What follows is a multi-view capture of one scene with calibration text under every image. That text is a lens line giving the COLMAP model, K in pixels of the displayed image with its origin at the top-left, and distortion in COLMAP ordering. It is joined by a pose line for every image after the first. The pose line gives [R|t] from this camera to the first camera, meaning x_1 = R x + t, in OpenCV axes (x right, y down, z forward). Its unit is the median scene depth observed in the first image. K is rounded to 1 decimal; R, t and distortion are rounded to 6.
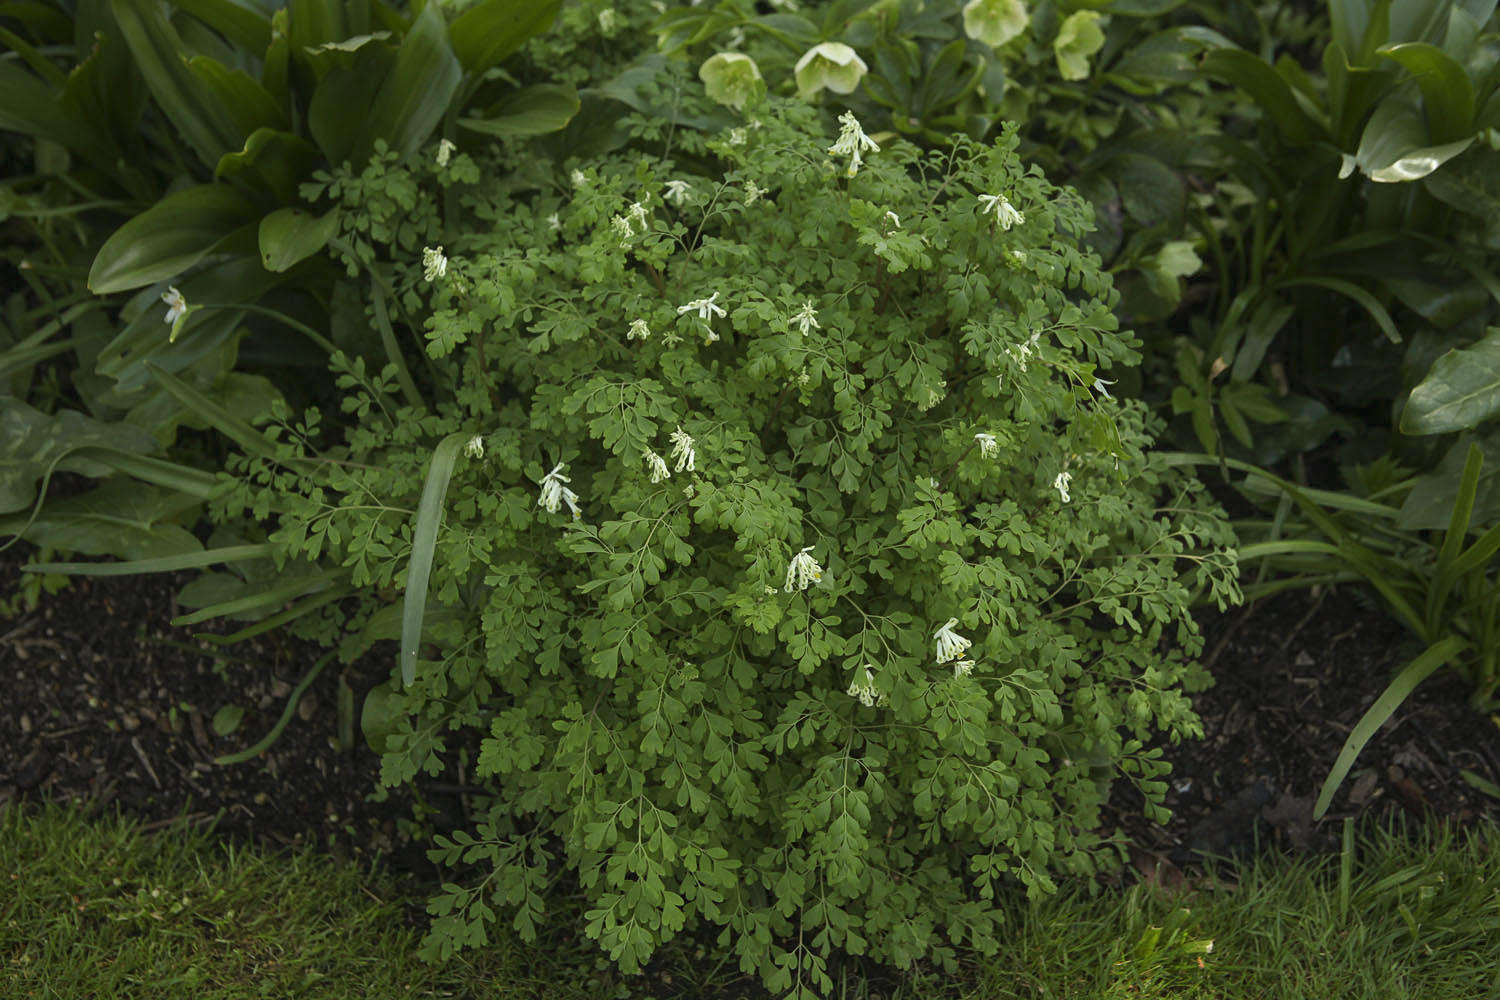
lens RADIAL K [[1772.4, 0, 750.2], [0, 1772.4, 500.1], [0, 0, 1]] dist [0.018469, 0.000000]
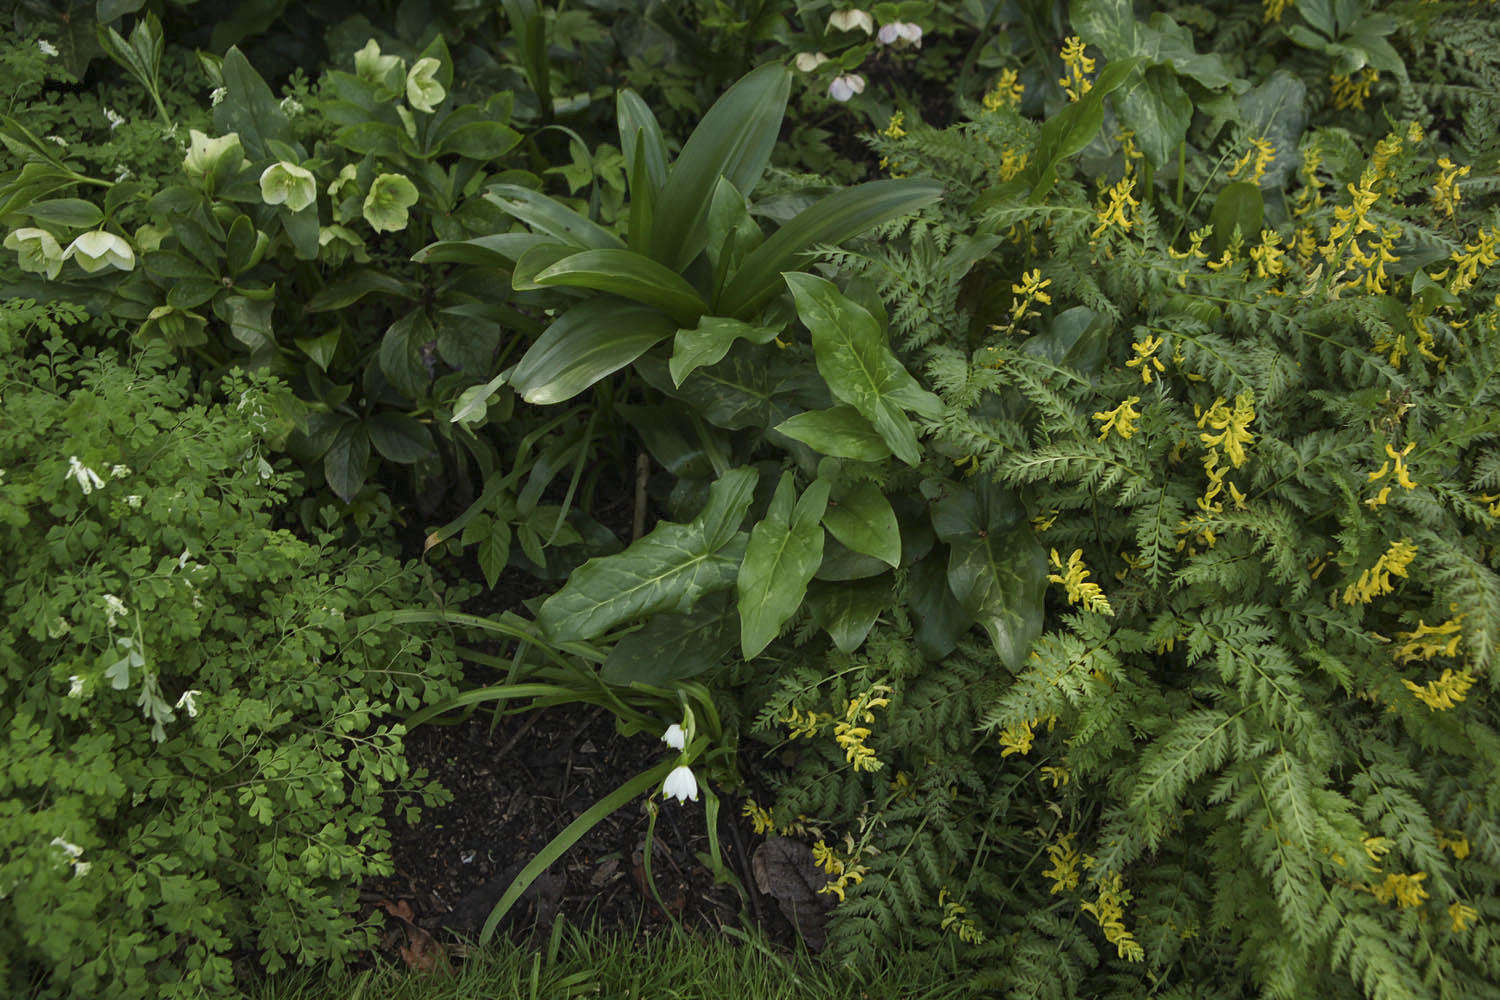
lens RADIAL K [[1343.3, 0, 749.6], [0, 1343.3, 499.5], [0, 0, 1]] dist [-0.006017, 0.001960]
pose [[0.998765, 0.019411, -0.045742, 0.518869], [-0.010290, 0.981384, 0.191780, -0.274600], [0.048613, -0.191072, 0.980371, 0.193779]]
